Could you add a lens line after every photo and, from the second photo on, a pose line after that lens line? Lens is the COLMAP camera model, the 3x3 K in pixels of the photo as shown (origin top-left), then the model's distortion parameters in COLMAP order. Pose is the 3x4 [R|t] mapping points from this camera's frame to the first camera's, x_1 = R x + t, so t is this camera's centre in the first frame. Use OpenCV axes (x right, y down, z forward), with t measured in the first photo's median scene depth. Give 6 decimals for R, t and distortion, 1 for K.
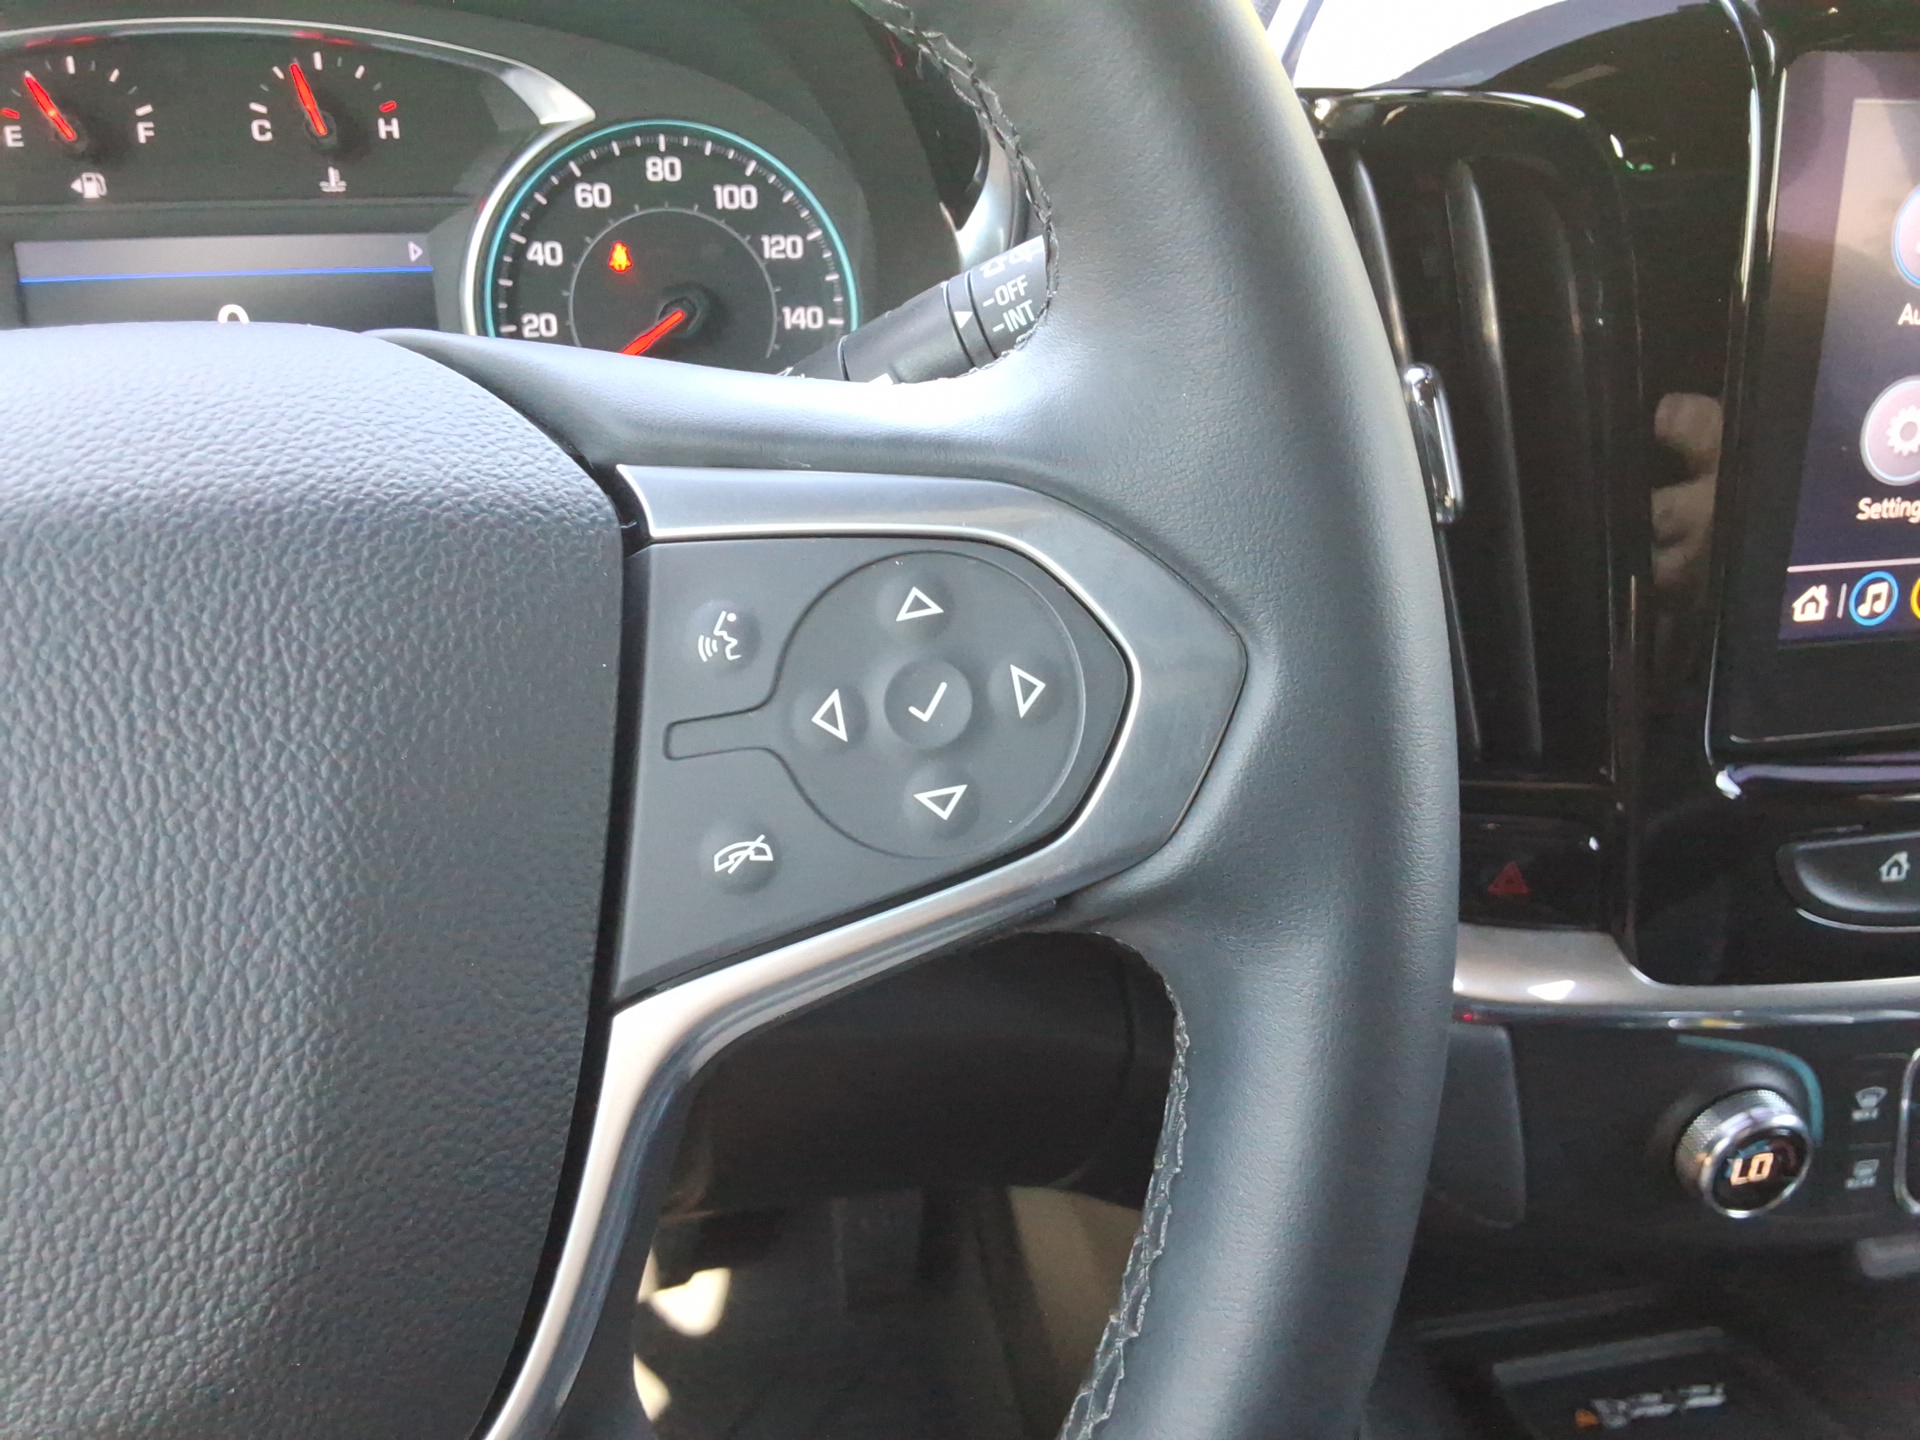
lens RADIAL K [[1539.2, 0, 973.1], [0, 1539.2, 697.4], [0, 0, 1]] dist [0.134806, -0.223881]
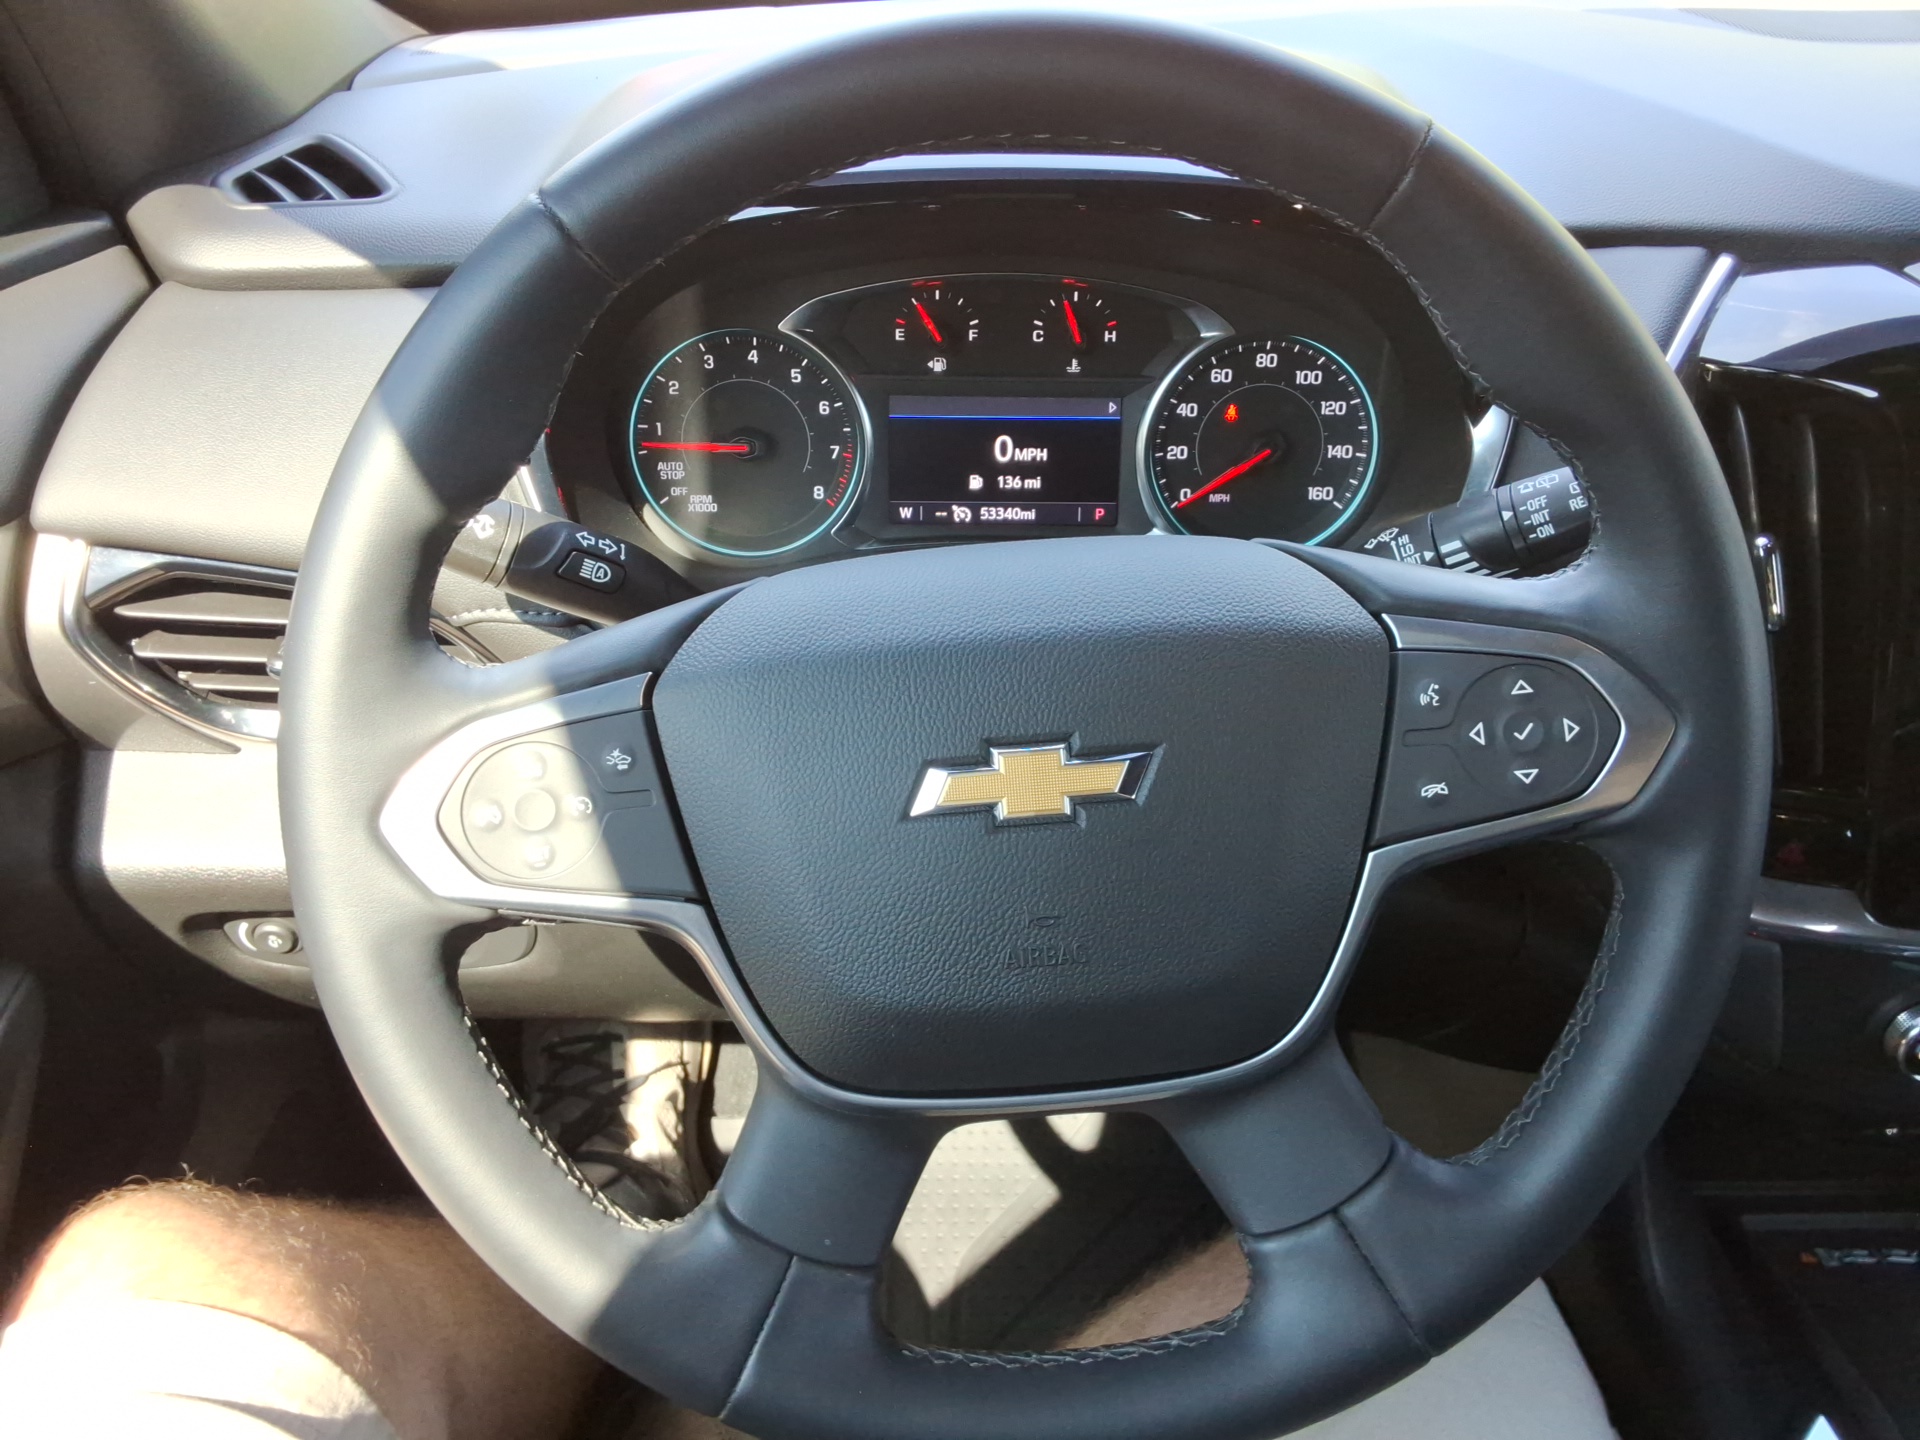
lens RADIAL K [[1536.6, 0, 973.0], [0, 1536.6, 699.9], [0, 0, 1]] dist [0.116944, -0.181372]
pose [[0.983577, 0.085862, -0.158755, -0.227309], [-0.080071, 0.995881, 0.042533, -0.036716], [0.161753, -0.029123, 0.986401, -0.673912]]
